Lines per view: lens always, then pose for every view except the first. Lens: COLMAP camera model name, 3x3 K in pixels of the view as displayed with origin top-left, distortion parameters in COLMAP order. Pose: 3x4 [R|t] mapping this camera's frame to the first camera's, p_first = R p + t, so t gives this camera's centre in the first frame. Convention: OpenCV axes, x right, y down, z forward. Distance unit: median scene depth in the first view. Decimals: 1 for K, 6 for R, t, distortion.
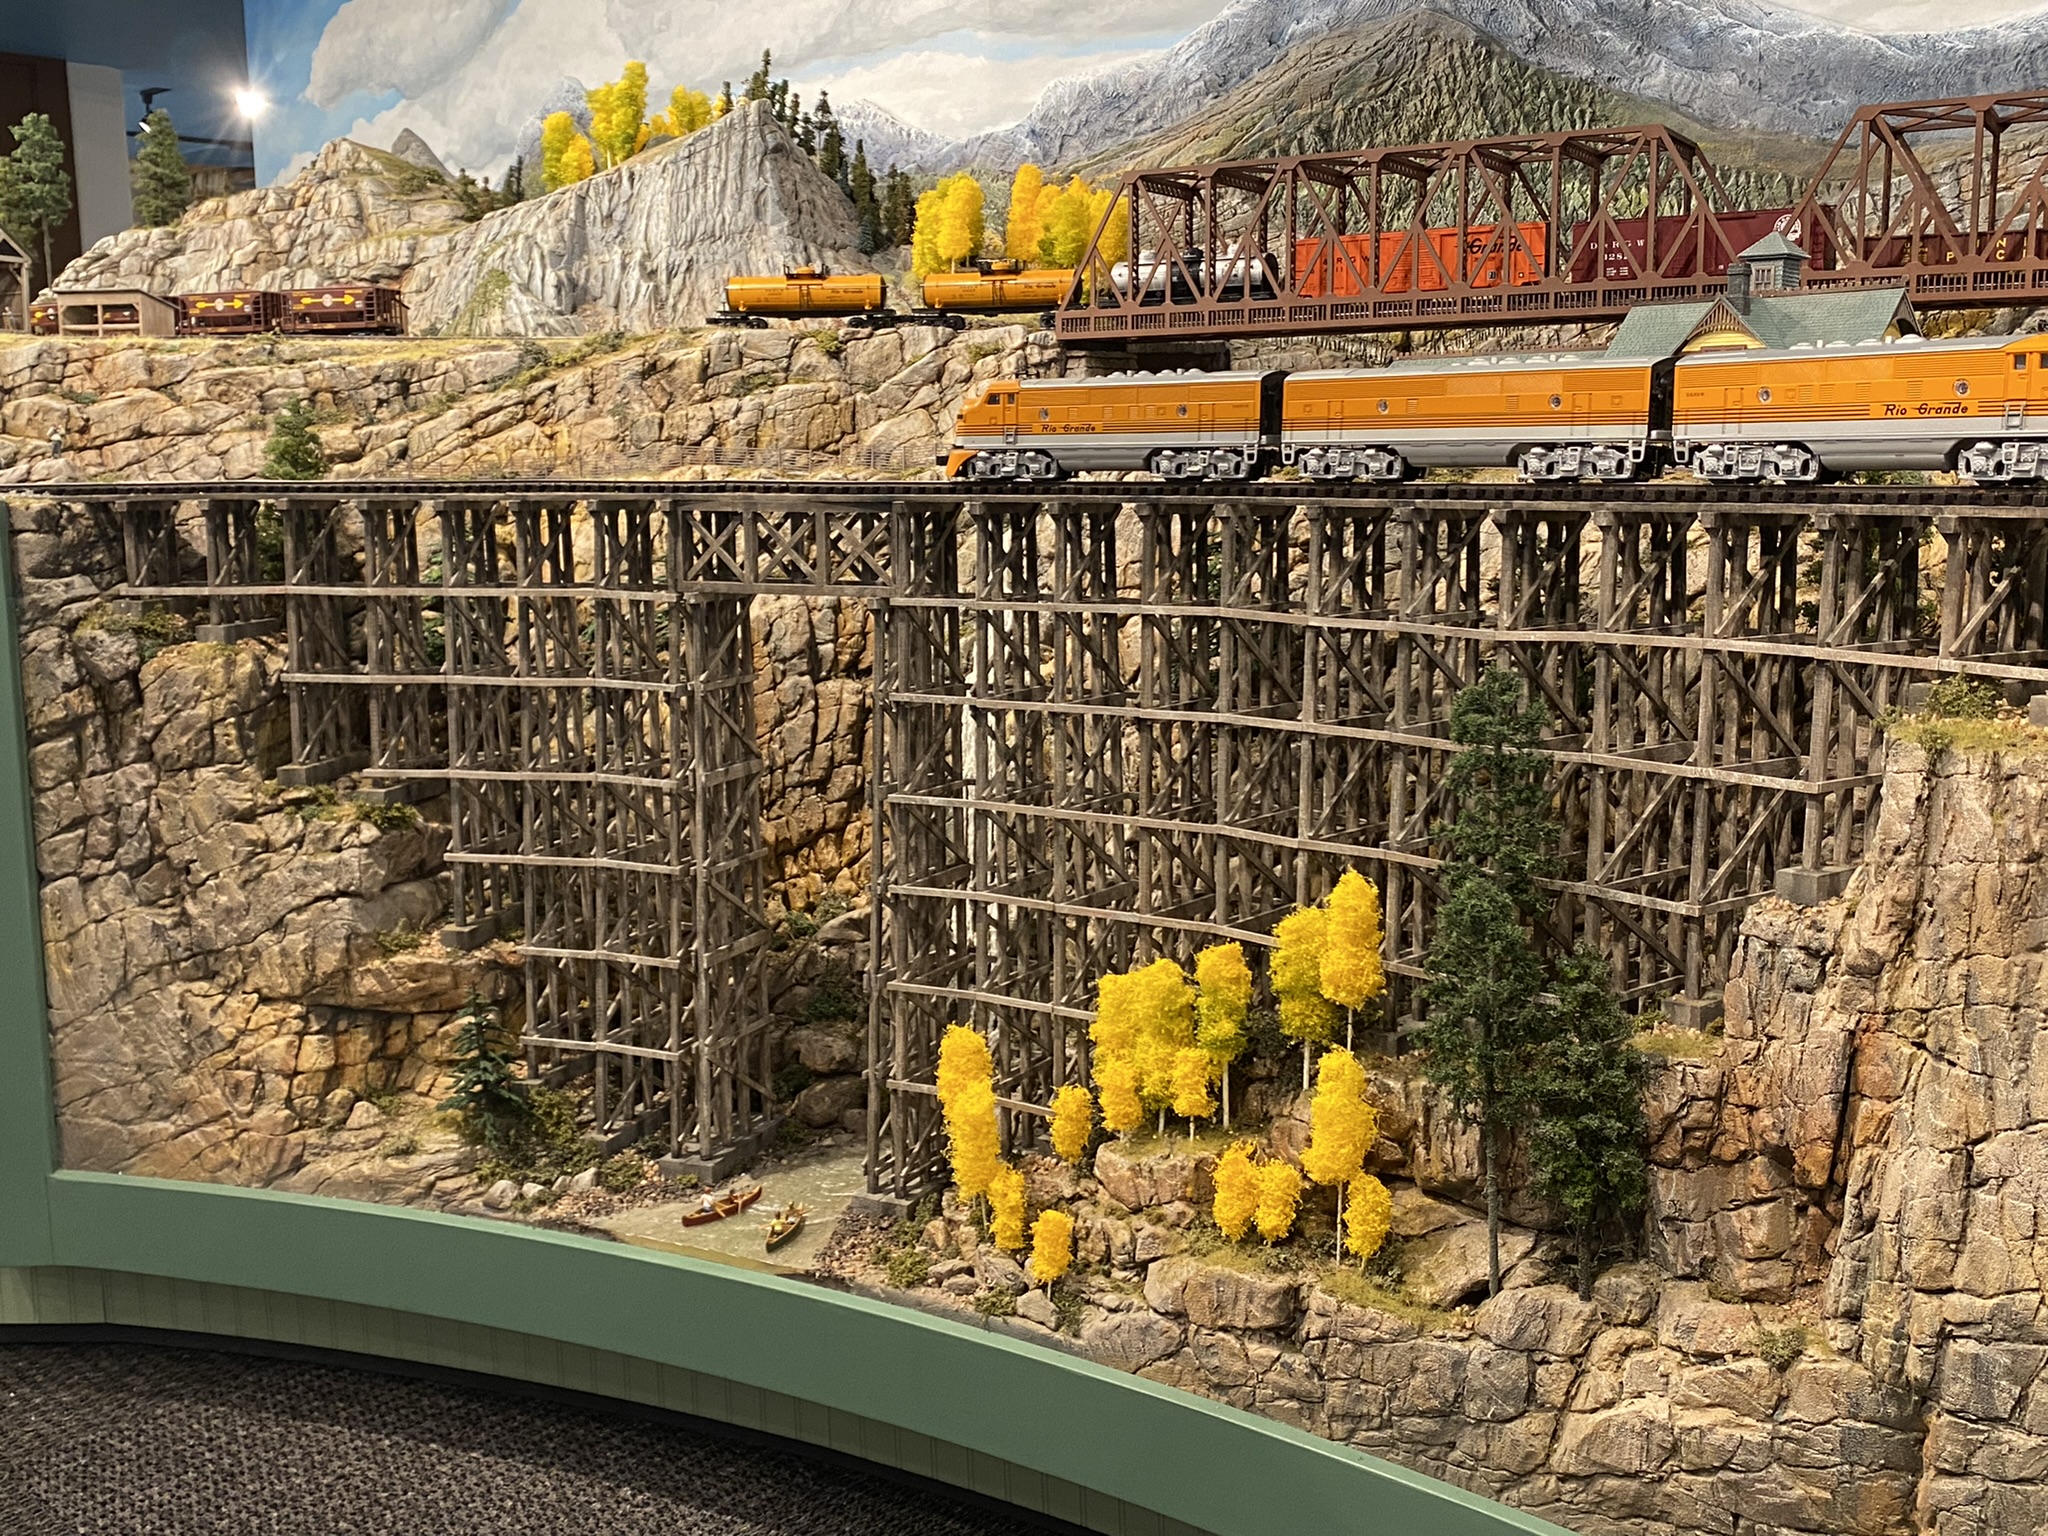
lens RADIAL K [[2021.9, 0, 1024.0], [0, 2021.9, 768.0], [0, 0, 1]] dist [0.158022, -0.500213]
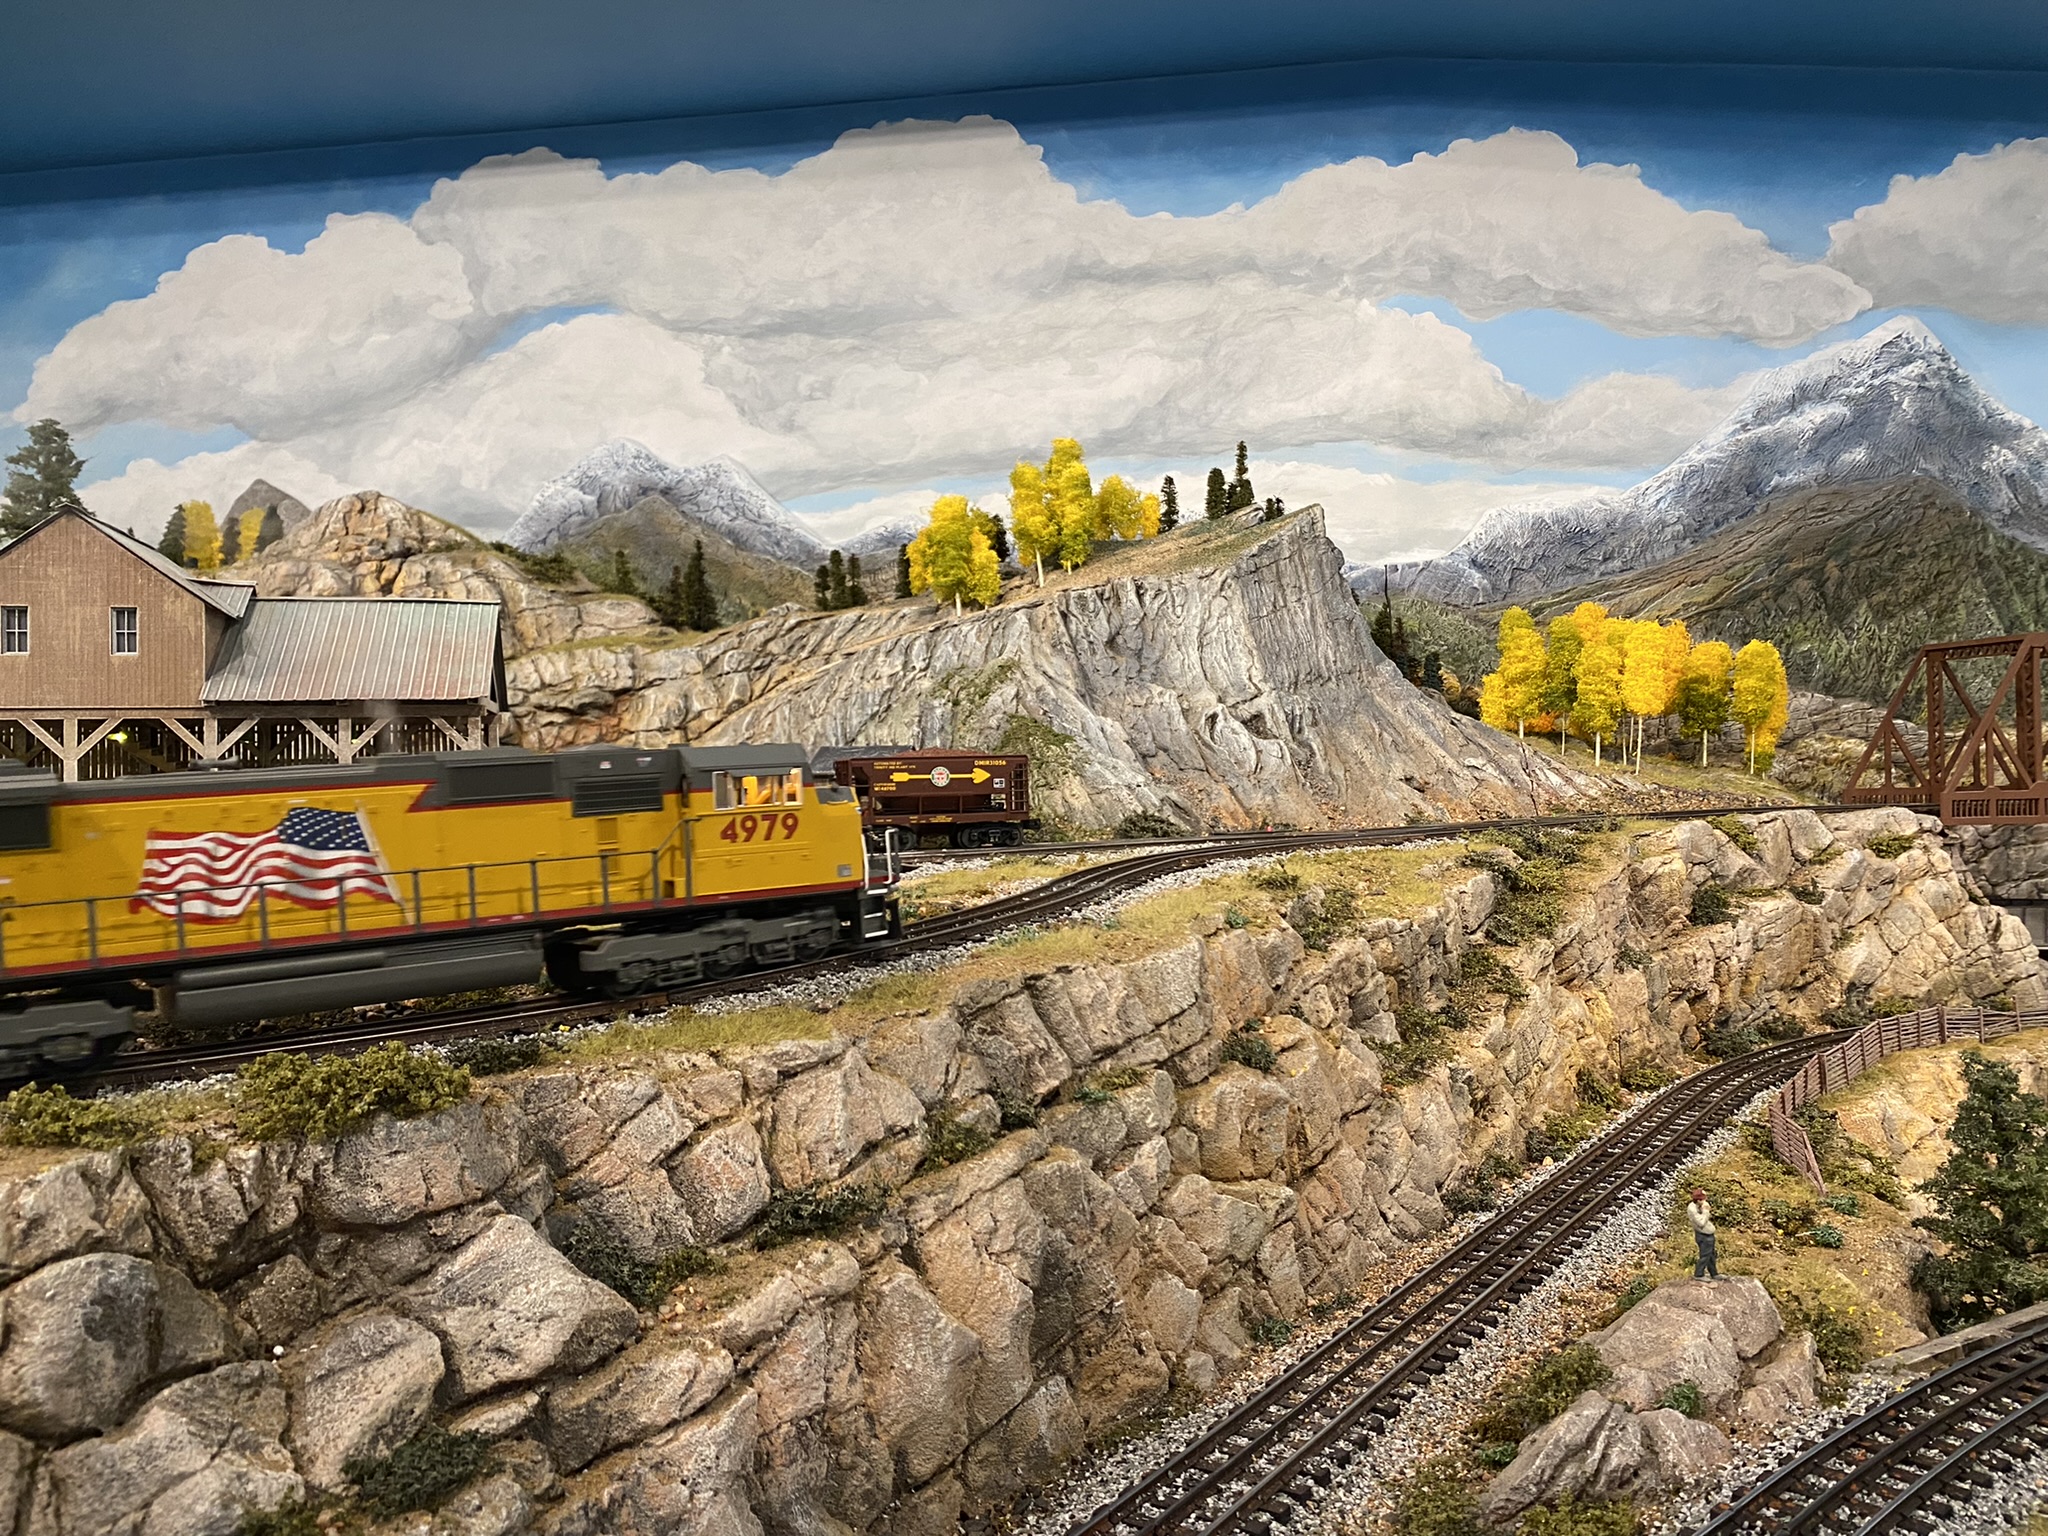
lens RADIAL K [[1693.4, 0, 1024.0], [0, 1693.4, 768.0], [0, 0, 1]] dist [0.003544, -0.007429]
pose [[0.816654, -0.003558, 0.577116, -0.578832], [0.107550, 0.983402, -0.146126, -0.143733], [-0.567018, 0.181403, 0.803482, 0.556964]]
